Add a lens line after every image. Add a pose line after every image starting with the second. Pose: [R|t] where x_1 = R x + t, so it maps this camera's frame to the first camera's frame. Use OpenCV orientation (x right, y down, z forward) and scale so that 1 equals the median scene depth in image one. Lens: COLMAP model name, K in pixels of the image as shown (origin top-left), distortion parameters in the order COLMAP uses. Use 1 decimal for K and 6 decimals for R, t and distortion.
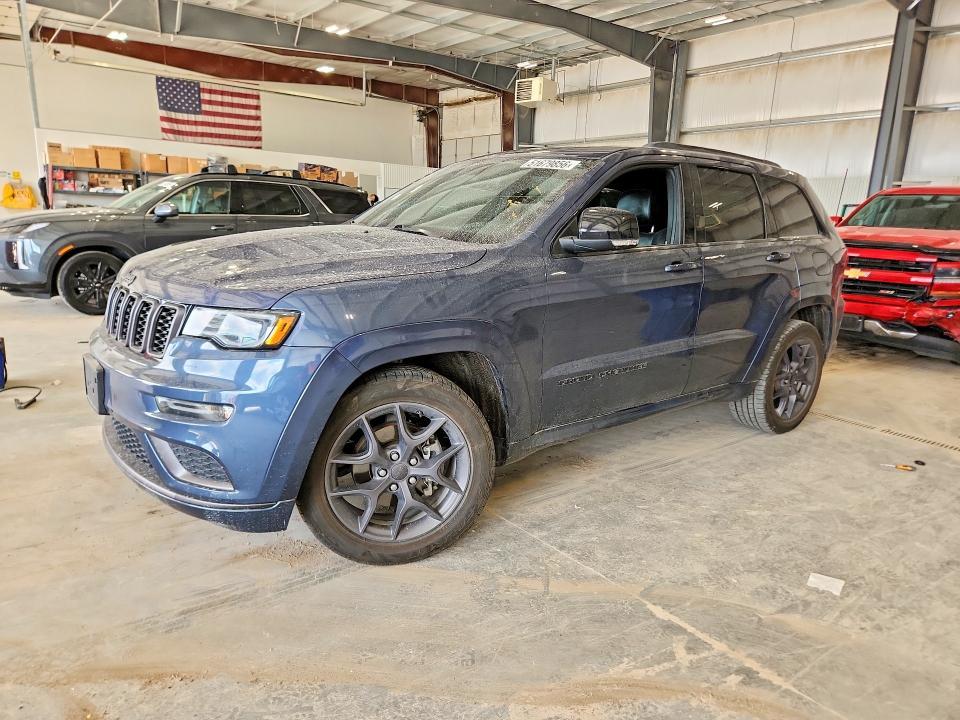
lens RADIAL K [[647.8, 0, 484.3], [0, 647.8, 361.1], [0, 0, 1]] dist [0.023575, -0.002787]
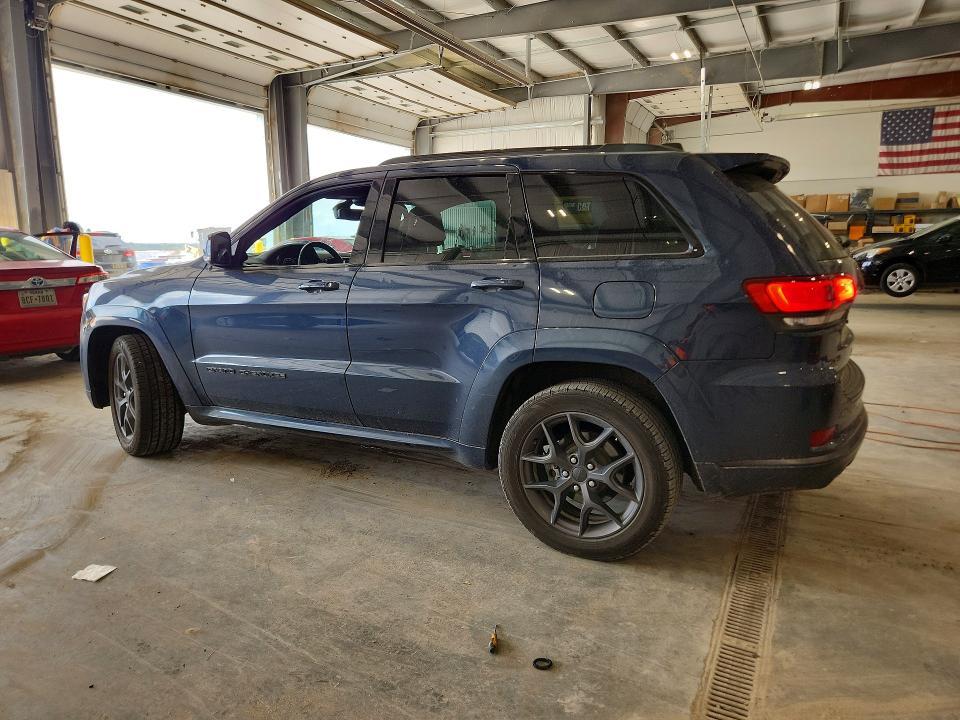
lens RADIAL K [[647.8, 0, 484.3], [0, 647.8, 361.1], [0, 0, 1]] dist [0.023575, -0.002787]
pose [[0.414387, 0.127815, -0.901081, 0.222100], [-0.183496, 0.981490, 0.054835, -0.022706], [0.891411, 0.142622, 0.430170, 0.138111]]
